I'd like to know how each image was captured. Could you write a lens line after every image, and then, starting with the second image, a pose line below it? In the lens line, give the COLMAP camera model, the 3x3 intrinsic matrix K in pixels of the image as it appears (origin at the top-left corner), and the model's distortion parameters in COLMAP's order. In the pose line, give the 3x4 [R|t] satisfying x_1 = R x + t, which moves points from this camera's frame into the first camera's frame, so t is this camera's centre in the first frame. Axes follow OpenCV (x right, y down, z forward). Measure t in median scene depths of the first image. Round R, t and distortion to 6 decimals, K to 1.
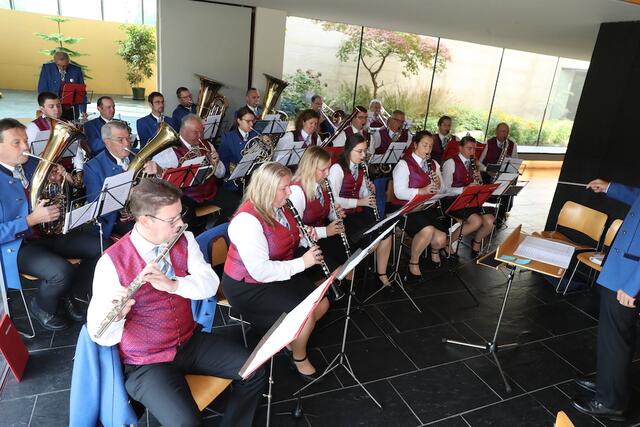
lens RADIAL K [[424.1, 0, 320.0], [0, 424.1, 213.5], [0, 0, 1]] dist [-0.053203, 0.054259]
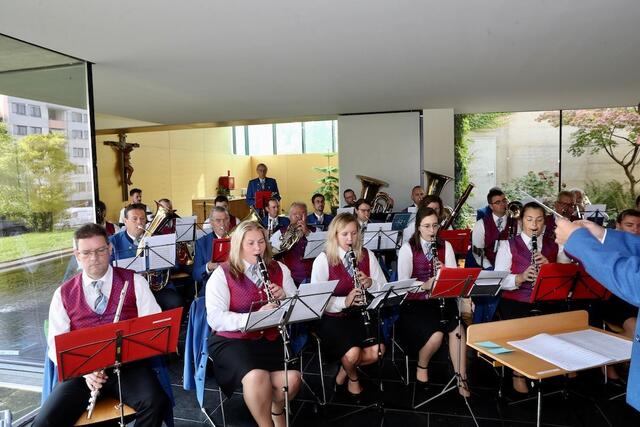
lens RADIAL K [[424.1, 0, 320.0], [0, 424.1, 213.5], [0, 0, 1]] dist [-0.053203, 0.054259]
pose [[0.826661, -0.058869, -0.559613, 0.218845], [-0.093370, 0.966376, -0.239584, 0.031421], [0.554900, 0.250306, 0.793368, 0.094207]]
